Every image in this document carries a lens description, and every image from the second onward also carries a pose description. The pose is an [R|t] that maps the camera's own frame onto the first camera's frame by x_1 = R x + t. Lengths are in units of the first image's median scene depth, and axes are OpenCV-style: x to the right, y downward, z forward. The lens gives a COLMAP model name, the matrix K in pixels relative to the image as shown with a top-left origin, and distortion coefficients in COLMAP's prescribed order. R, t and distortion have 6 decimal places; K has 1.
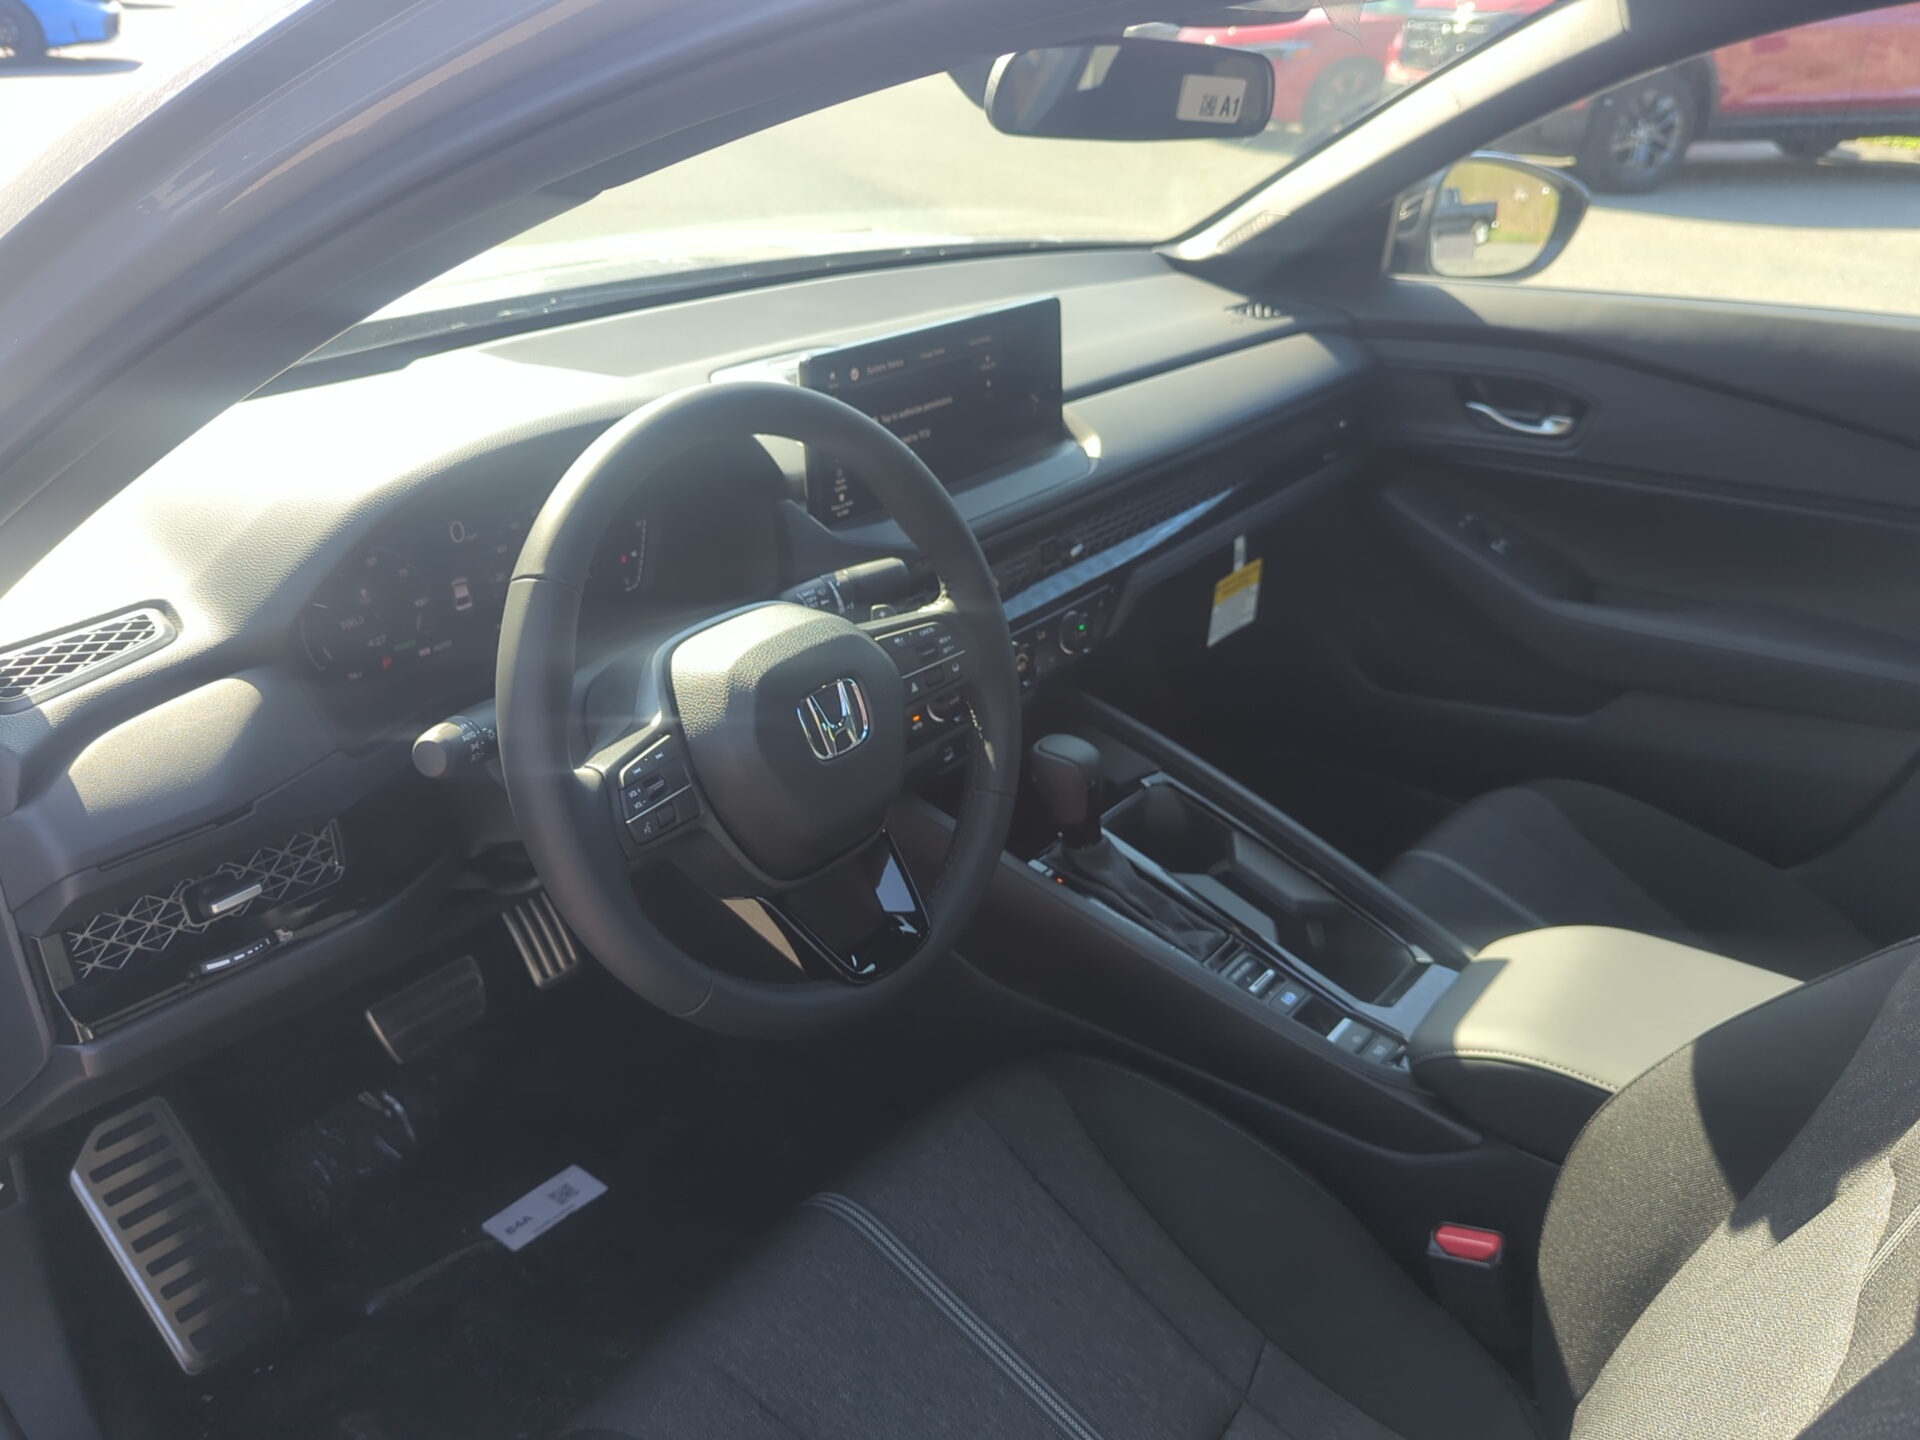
lens RADIAL K [[1558.9, 0, 972.4], [0, 1558.9, 685.1], [0, 0, 1]] dist [0.060075, -0.062987]
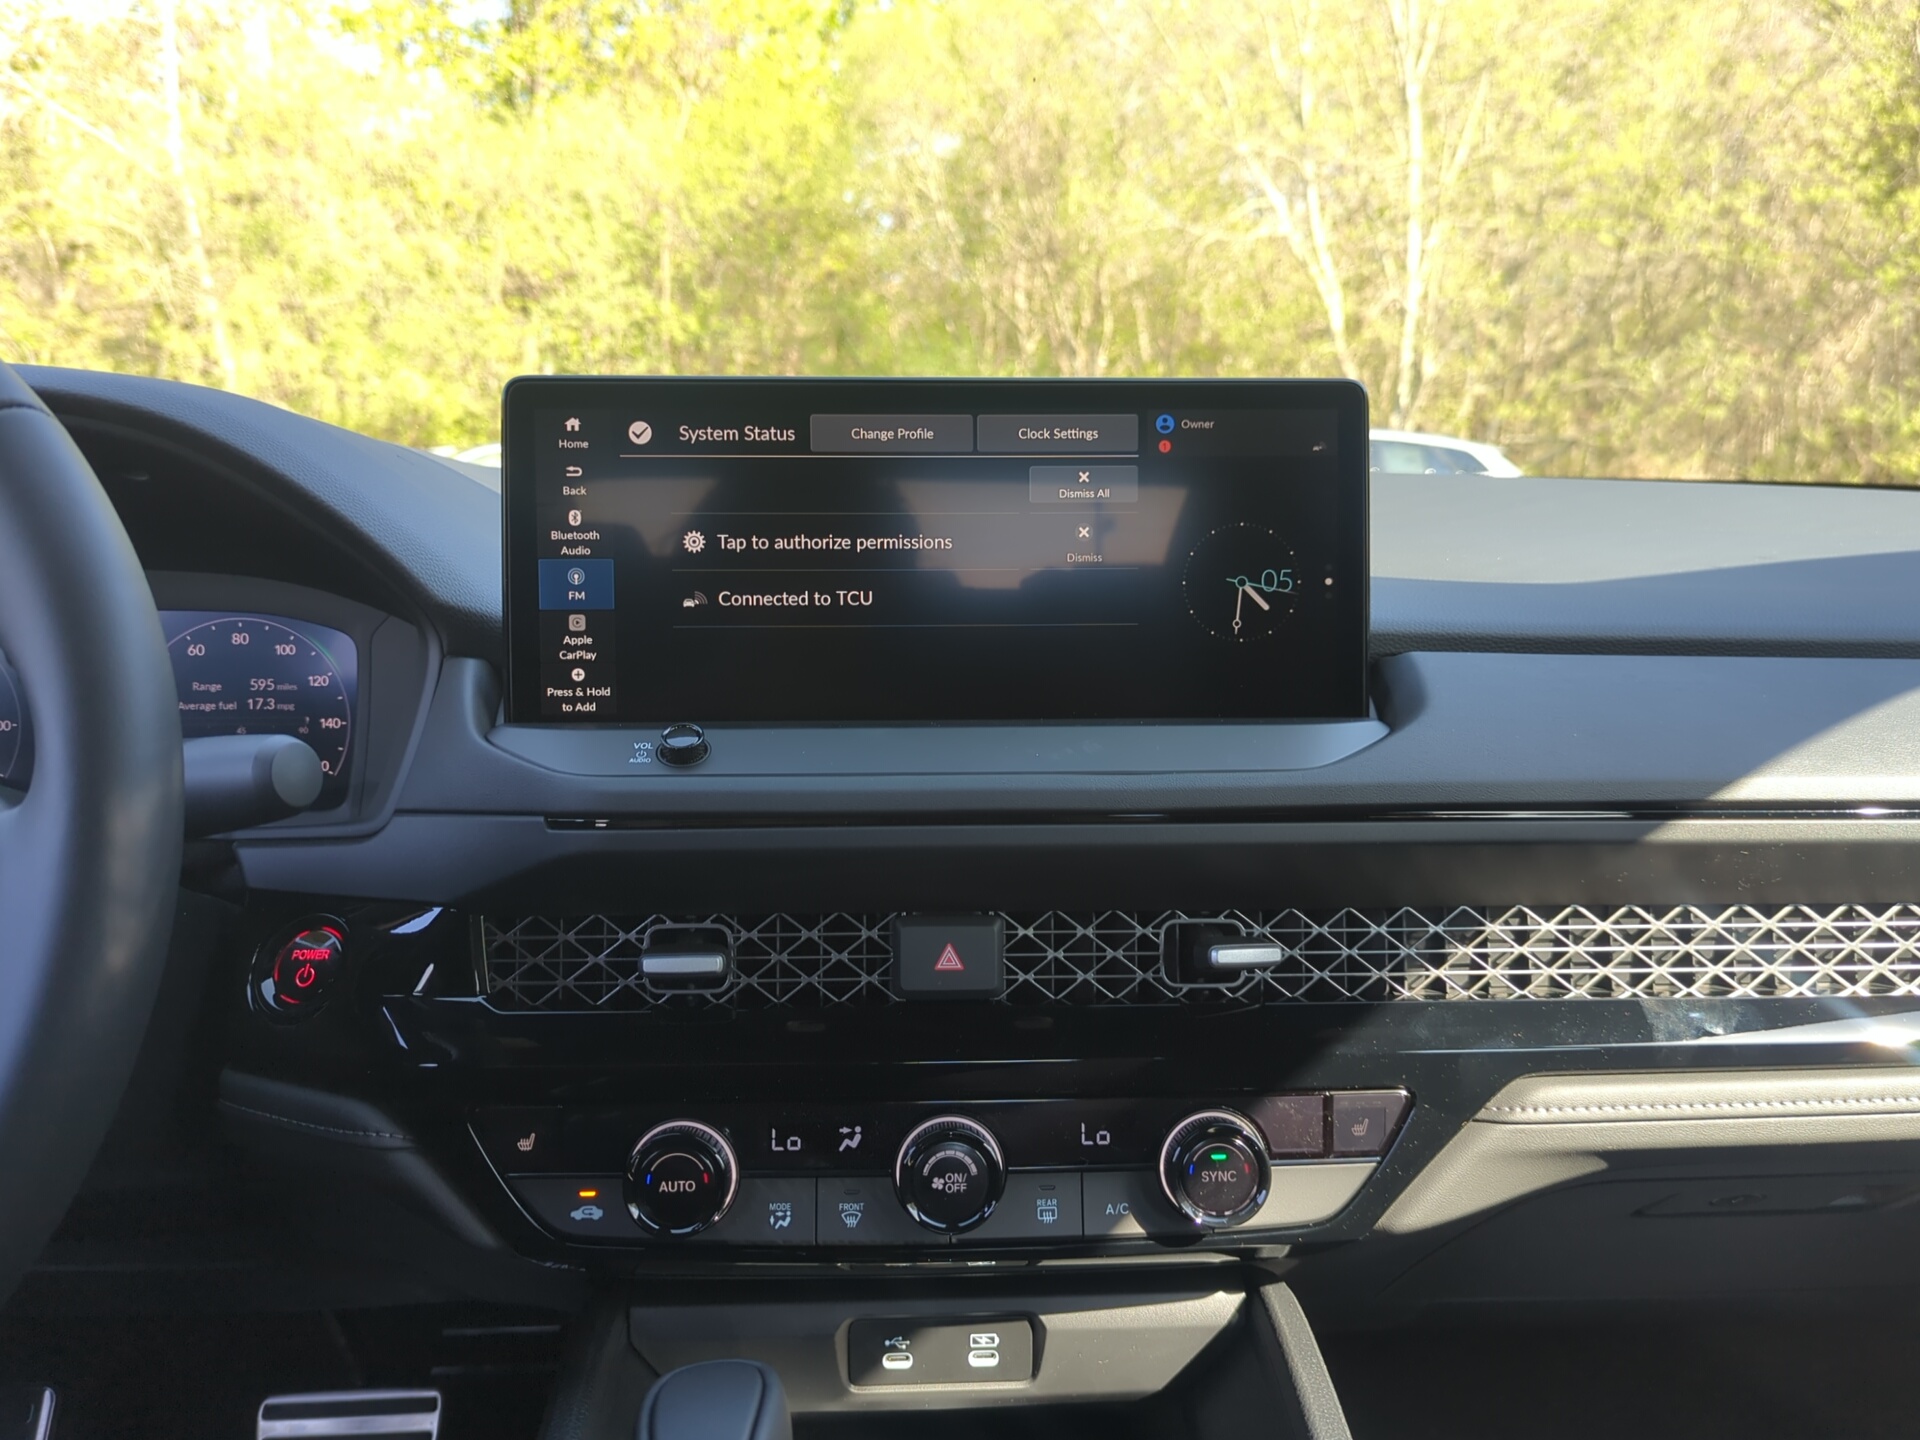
lens RADIAL K [[1558.9, 0, 978.3], [0, 1558.9, 695.1], [0, 0, 1]] dist [0.060075, -0.062987]
pose [[0.652974, 0.075981, -0.753559, 0.358319], [-0.305853, 0.936673, -0.170583, -0.068201], [0.692877, 0.341865, 0.634862, 0.765782]]
